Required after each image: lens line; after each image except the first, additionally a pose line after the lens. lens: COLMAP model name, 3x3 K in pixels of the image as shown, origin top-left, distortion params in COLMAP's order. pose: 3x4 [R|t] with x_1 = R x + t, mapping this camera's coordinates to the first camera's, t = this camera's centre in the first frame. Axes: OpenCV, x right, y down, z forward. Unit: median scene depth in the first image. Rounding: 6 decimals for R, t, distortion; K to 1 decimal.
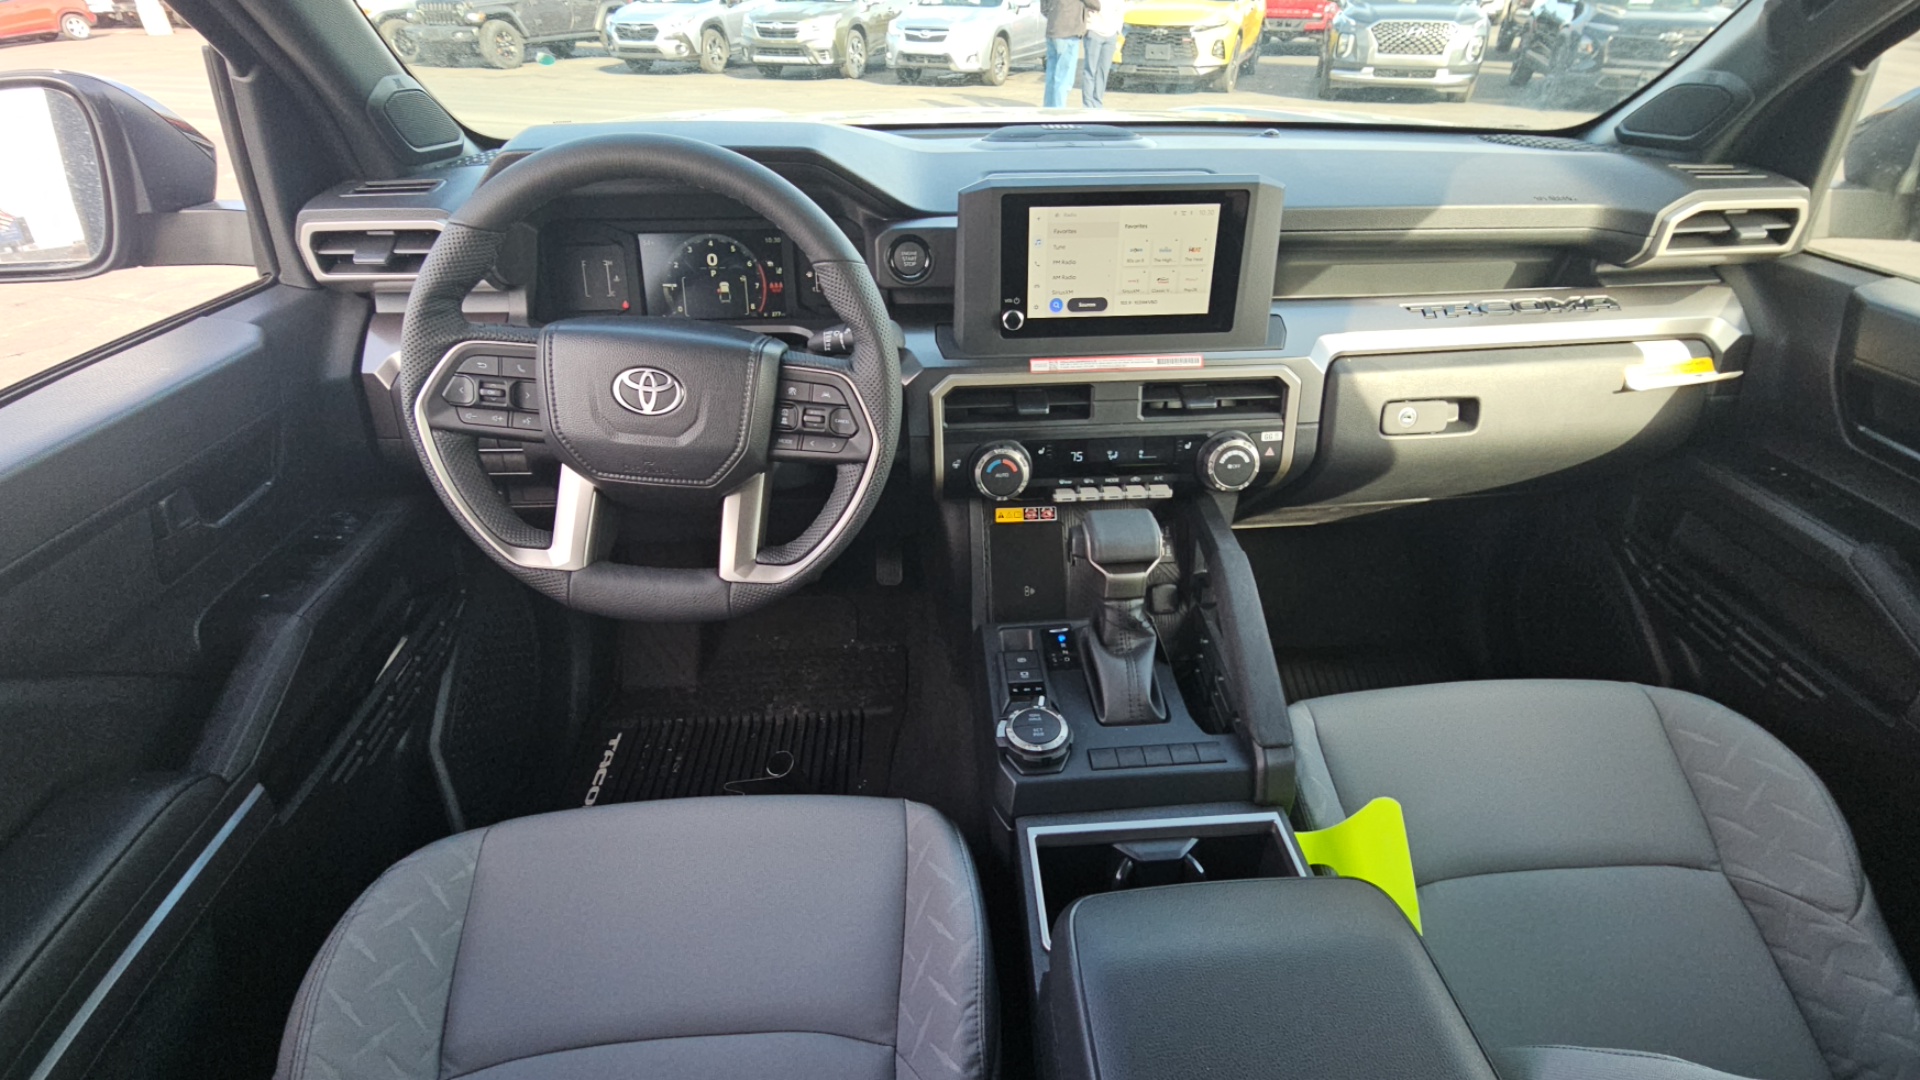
lens RADIAL K [[860.9, 0, 983.0], [0, 860.9, 543.9], [0, 0, 1]] dist [0.002399, -0.001654]
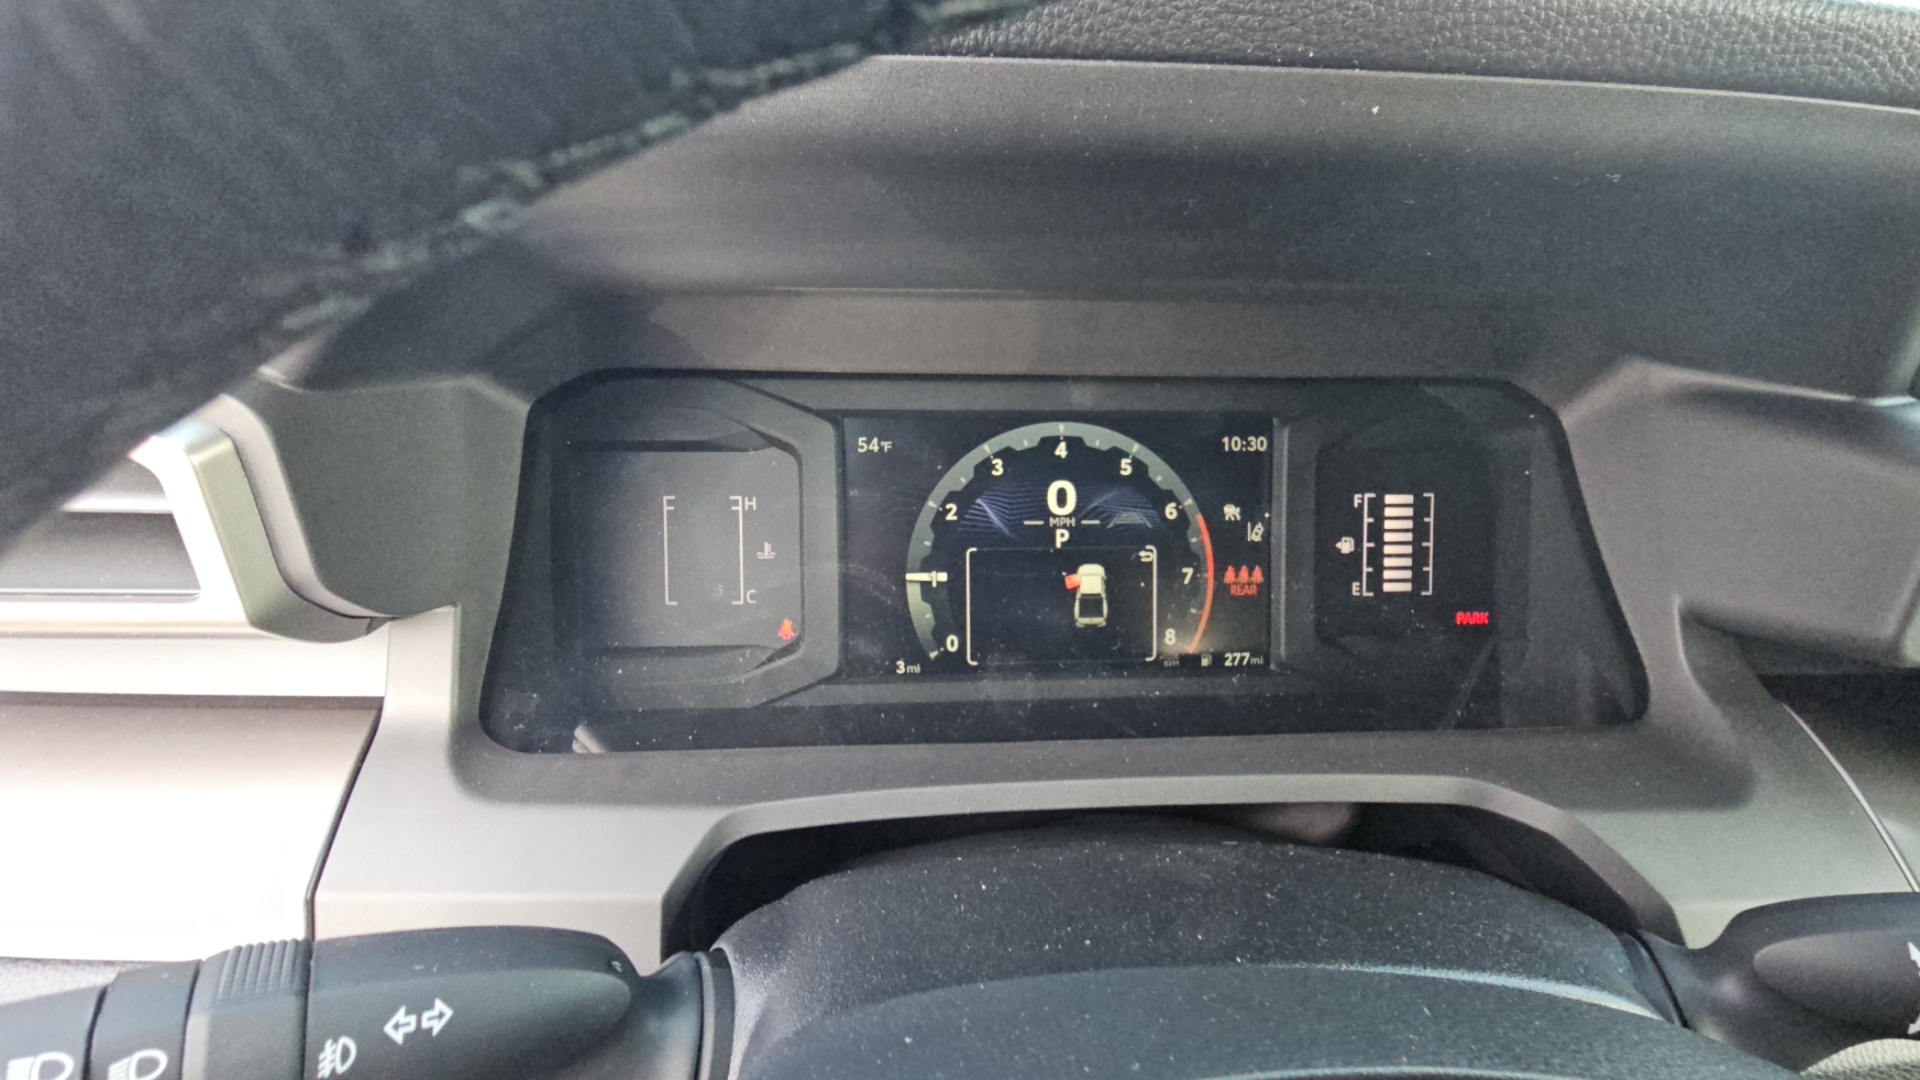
lens RADIAL K [[860.9, 0, 983.0], [0, 860.9, 543.9], [0, 0, 1]] dist [0.002399, -0.001654]
pose [[0.999740, 0.021074, 0.008734, -0.364937], [-0.019296, 0.985428, -0.168995, -0.270942], [-0.012168, 0.168783, 0.985578, 0.718790]]
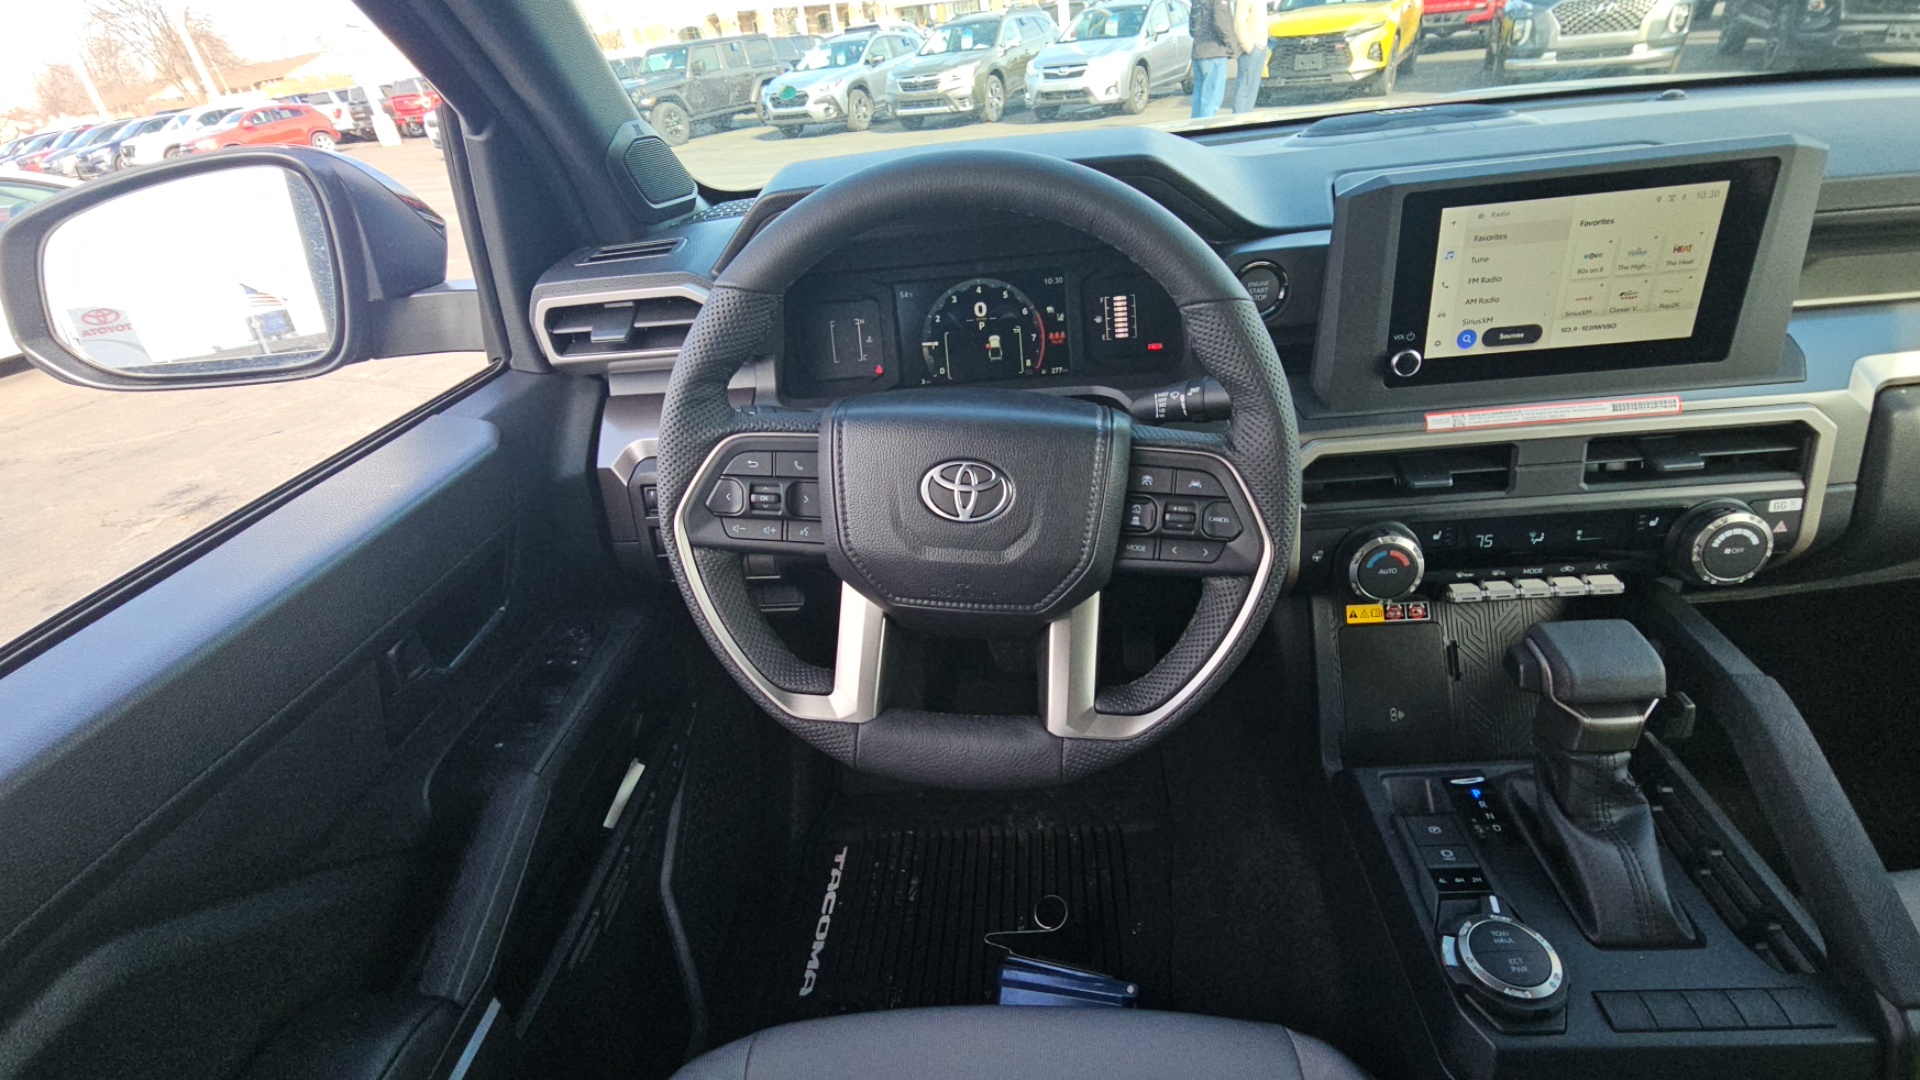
lens RADIAL K [[862.2, 0, 981.4], [0, 862.2, 546.4], [0, 0, 1]] dist [0.002760, -0.001507]
pose [[0.986824, -0.023303, -0.160109, -0.196853], [0.017726, 0.999188, -0.036170, -0.078065], [0.160822, 0.032855, 0.986436, 0.205889]]
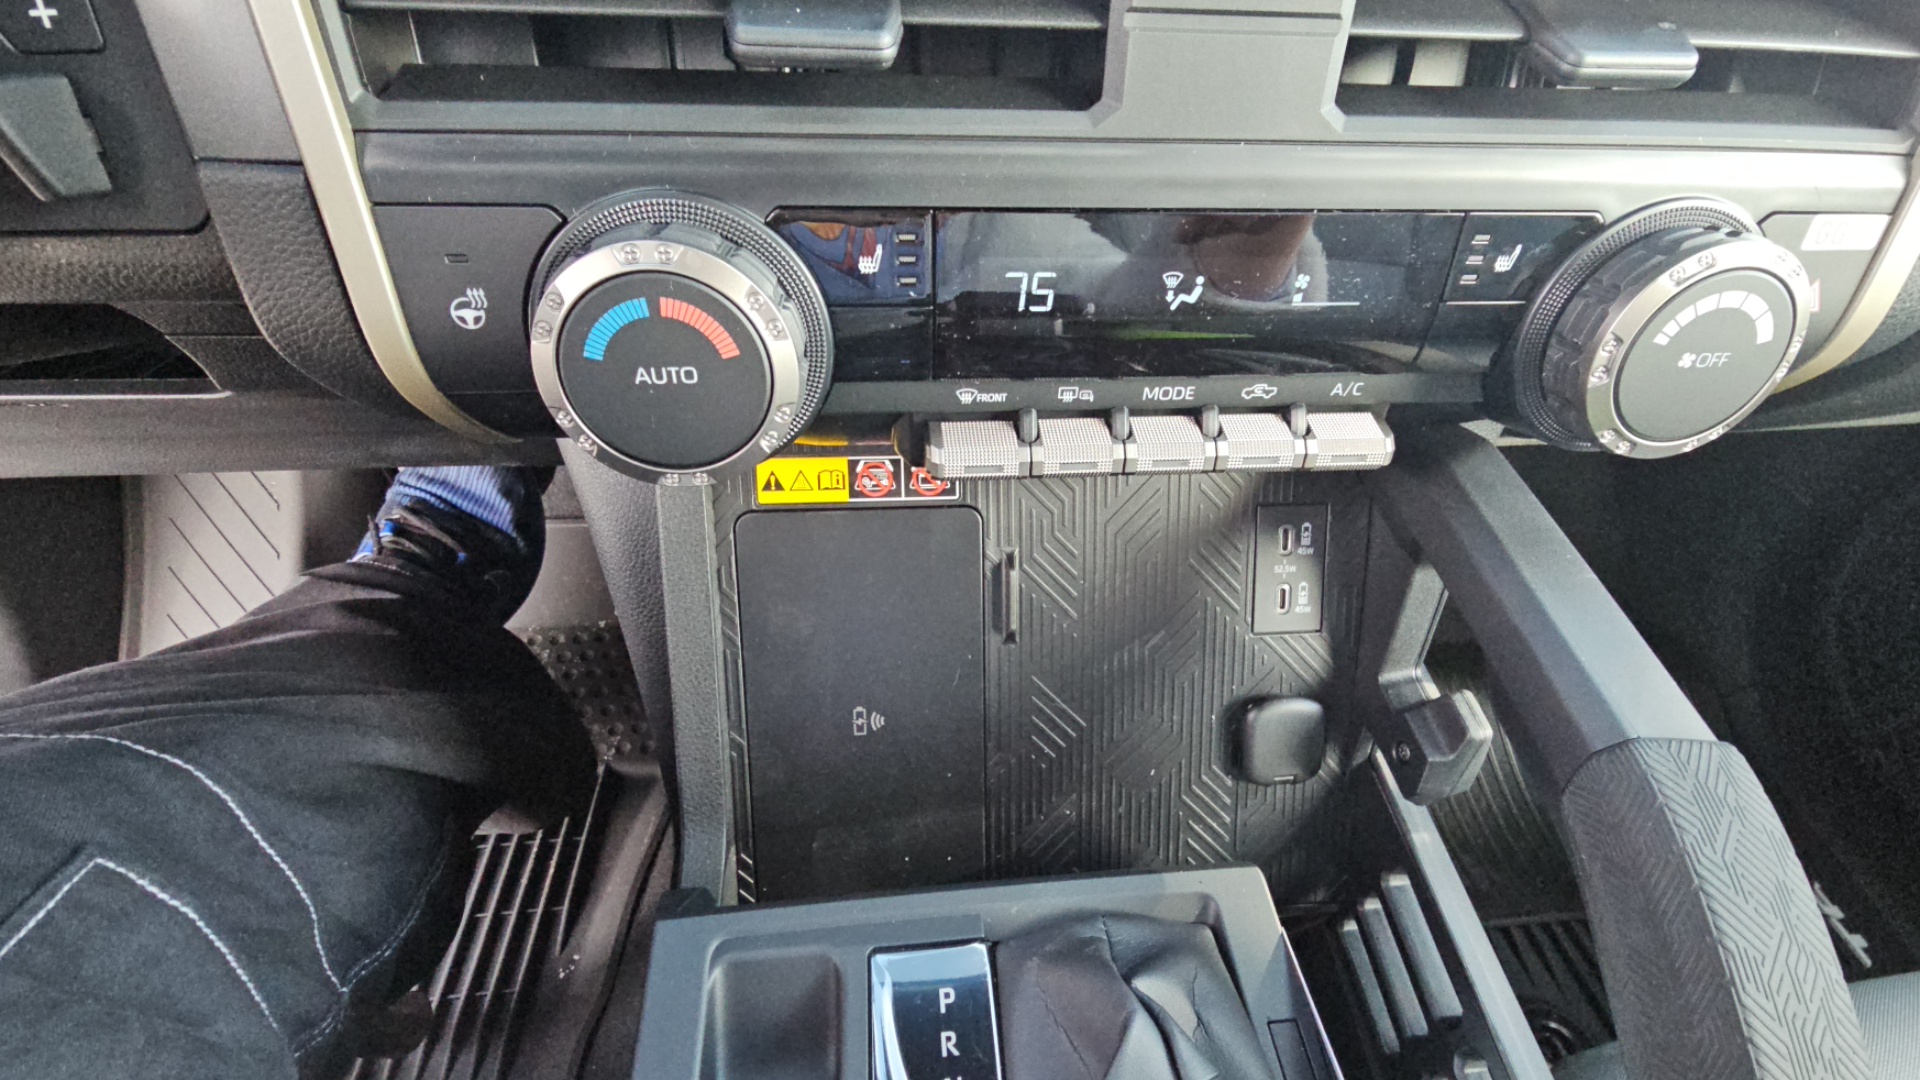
lens RADIAL K [[860.9, 0, 983.0], [0, 860.9, 543.9], [0, 0, 1]] dist [0.002399, -0.001654]
pose [[0.998334, 0.019222, 0.054408, 0.084880], [-0.029985, 0.978399, 0.204538, -0.082206], [-0.049302, -0.205829, 0.977345, 0.761006]]
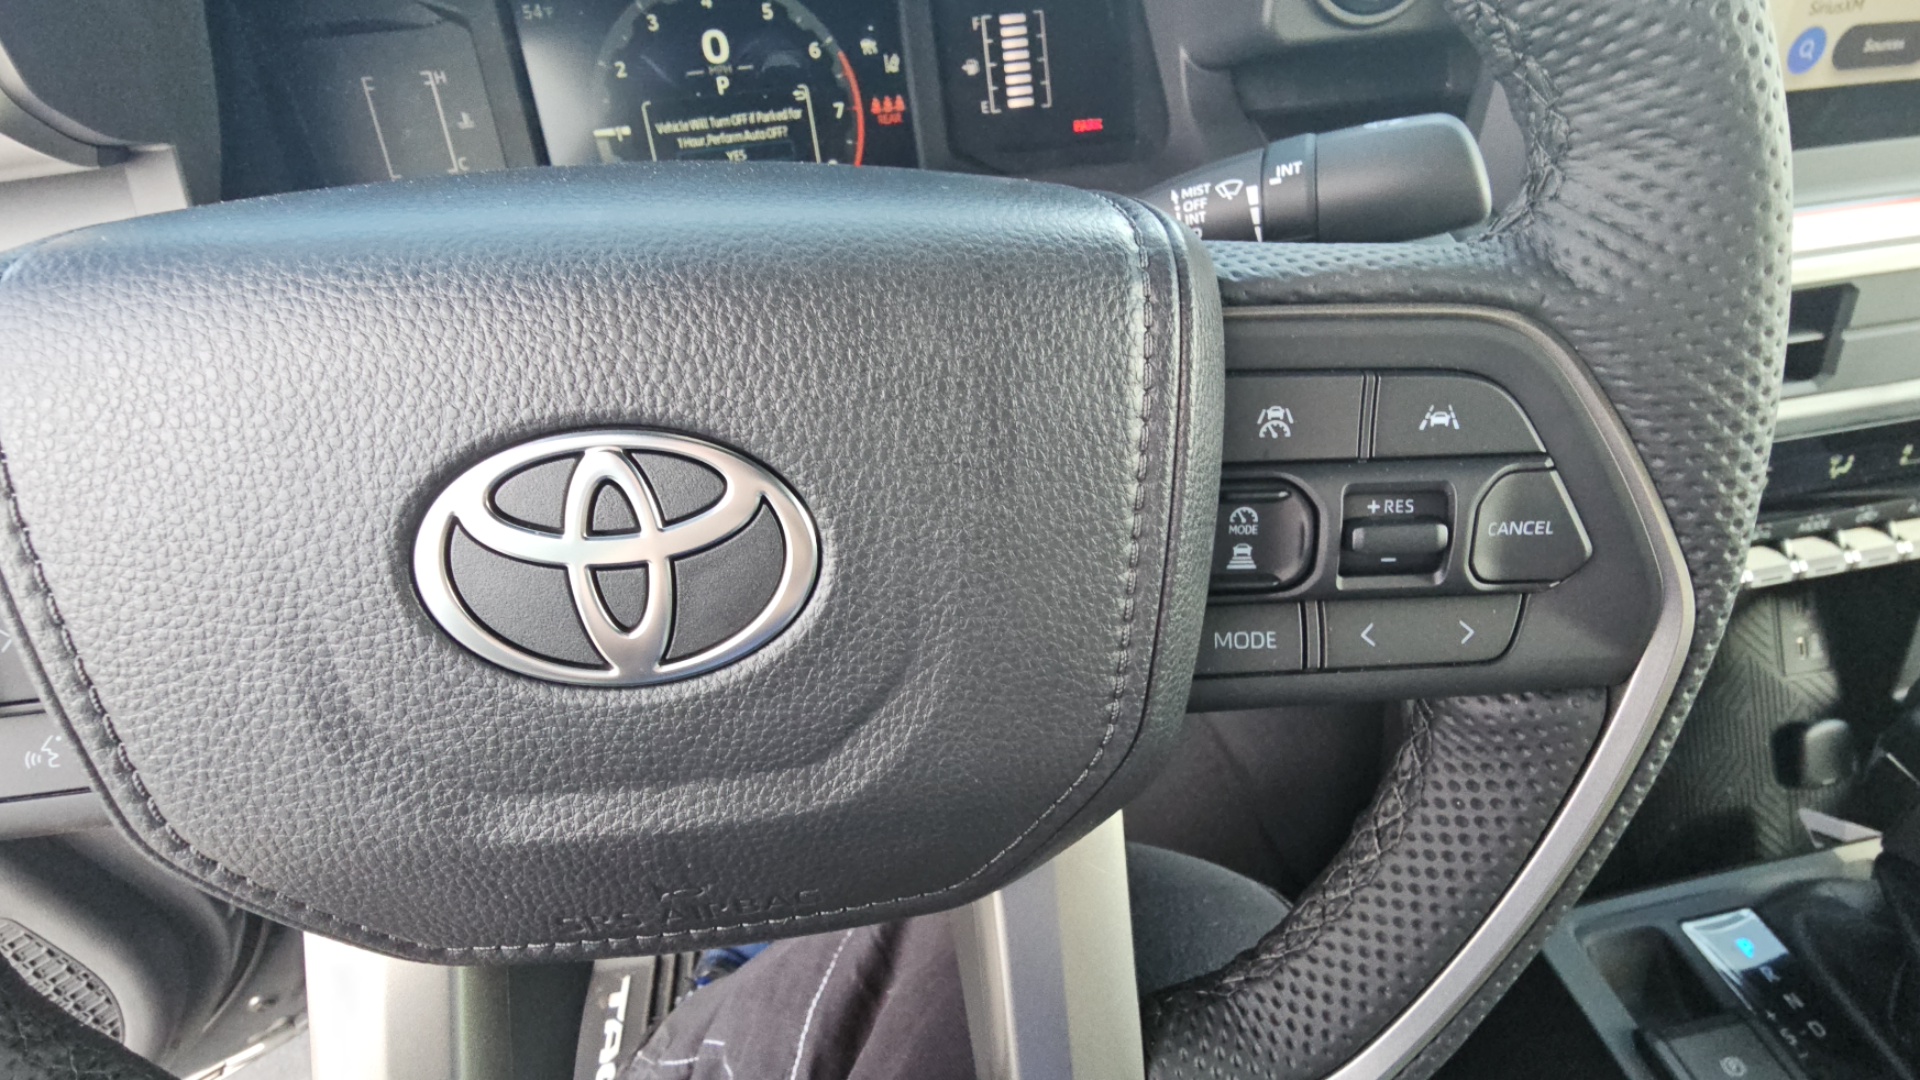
lens RADIAL K [[865.1, 0, 983.4], [0, 865.1, 543.6], [0, 0, 1]] dist [0.000162, -0.003295]
pose [[0.993621, -0.108221, 0.031716, -0.246019], [0.104897, 0.990180, 0.092410, -0.144997], [-0.041405, -0.088493, 0.995216, 0.631862]]
